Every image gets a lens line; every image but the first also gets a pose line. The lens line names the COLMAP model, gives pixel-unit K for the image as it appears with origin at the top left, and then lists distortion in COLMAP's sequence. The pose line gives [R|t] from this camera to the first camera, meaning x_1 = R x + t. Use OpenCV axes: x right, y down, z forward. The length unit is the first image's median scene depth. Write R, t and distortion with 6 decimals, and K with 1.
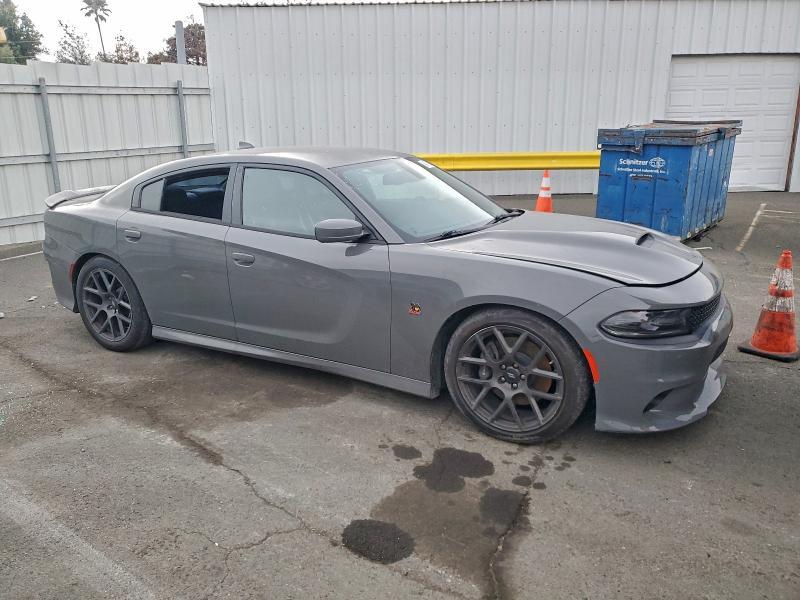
lens RADIAL K [[642.5, 0, 400.0], [0, 642.5, 300.0], [0, 0, 1]] dist [0.027737, -0.003433]
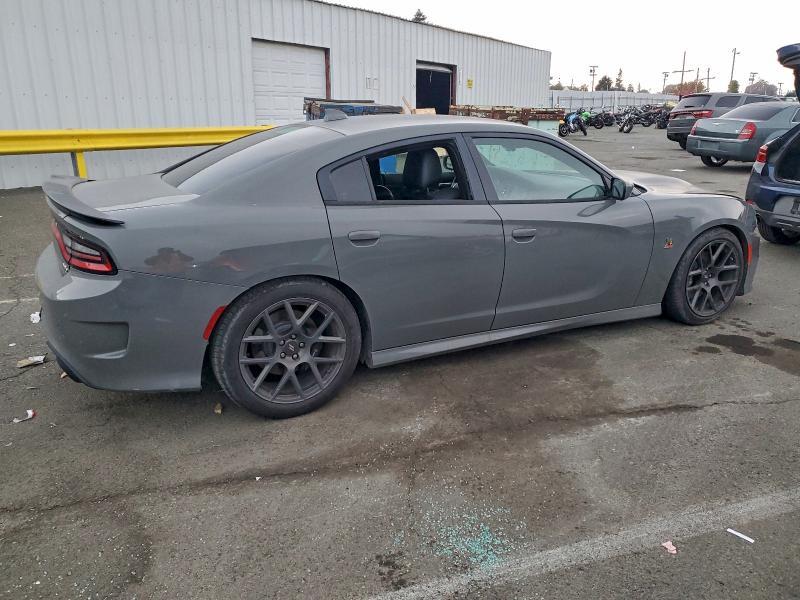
lens RADIAL K [[614.3, 0, 400.0], [0, 614.3, 300.0], [0, 0, 1]] dist [-0.002873, -0.000903]
pose [[0.544797, -0.233600, 0.805374, -1.047579], [0.199531, 0.968943, 0.146070, -0.134547], [-0.814483, 0.081118, 0.574488, 0.625864]]
